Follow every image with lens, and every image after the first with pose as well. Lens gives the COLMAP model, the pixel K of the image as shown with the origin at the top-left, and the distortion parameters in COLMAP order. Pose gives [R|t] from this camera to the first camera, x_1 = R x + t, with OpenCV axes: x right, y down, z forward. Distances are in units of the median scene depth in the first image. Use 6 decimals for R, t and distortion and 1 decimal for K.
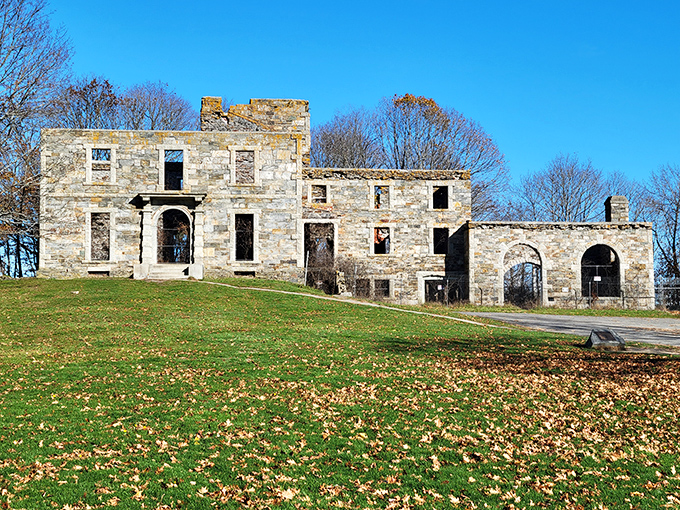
lens RADIAL K [[1046.0, 0, 344.1], [0, 1046.0, 256.9], [0, 0, 1]] dist [0.139341, 0.000000]
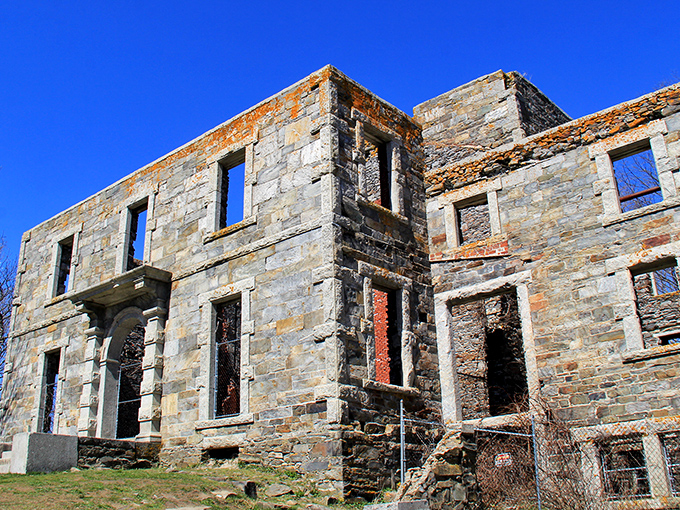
lens RADIAL K [[701.5, 0, 344.8], [0, 701.5, 222.2], [0, 0, 1]] dist [-0.139297, 0.000000]
pose [[0.702666, -0.290161, -0.649667, 0.109637], [0.078056, 0.938994, -0.334959, 0.022618], [0.707226, 0.184654, 0.682448, 0.799364]]
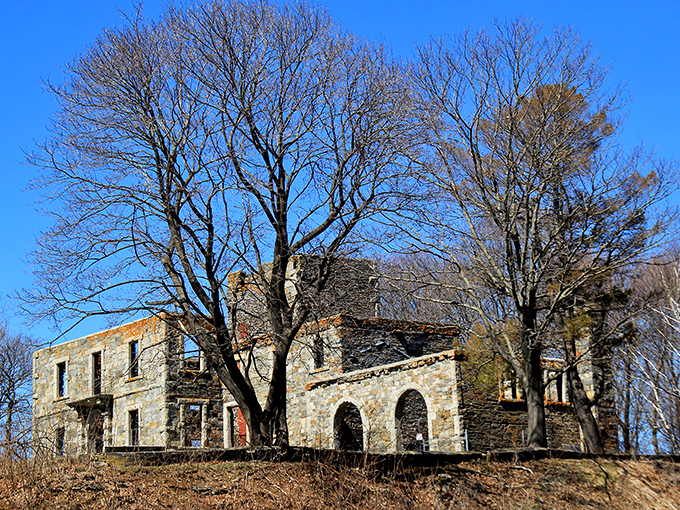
lens RADIAL K [[1881.3, 0, 339.3], [0, 1881.3, 253.7], [0, 0, 1]] dist [0.643409, 0.000000]
pose [[0.509451, -0.183646, -0.840674, 1.352139], [0.090886, 0.982980, -0.159656, 0.101518], [0.855686, 0.004931, 0.517471, 0.271015]]
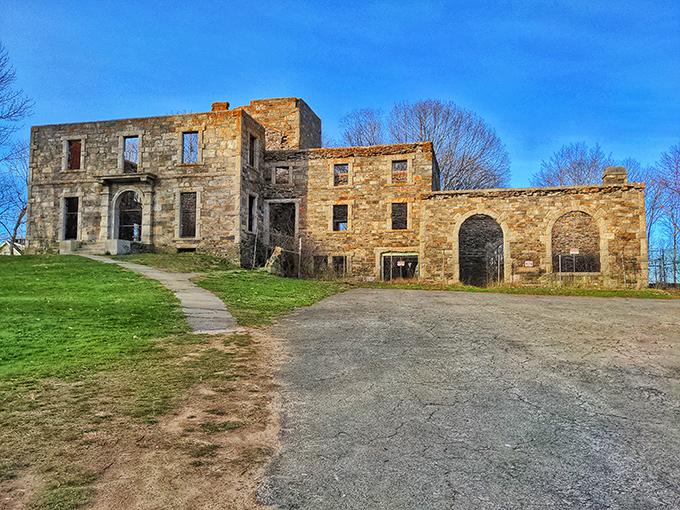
lens RADIAL K [[514.4, 0, 337.7], [0, 514.4, 260.5], [0, 0, 1]] dist [0.046025, -0.032719]
pose [[0.946431, -0.011689, -0.322695, 0.194904], [0.010893, 0.999932, -0.004275, 0.028035], [0.322723, 0.000531, 0.946493, 0.535687]]
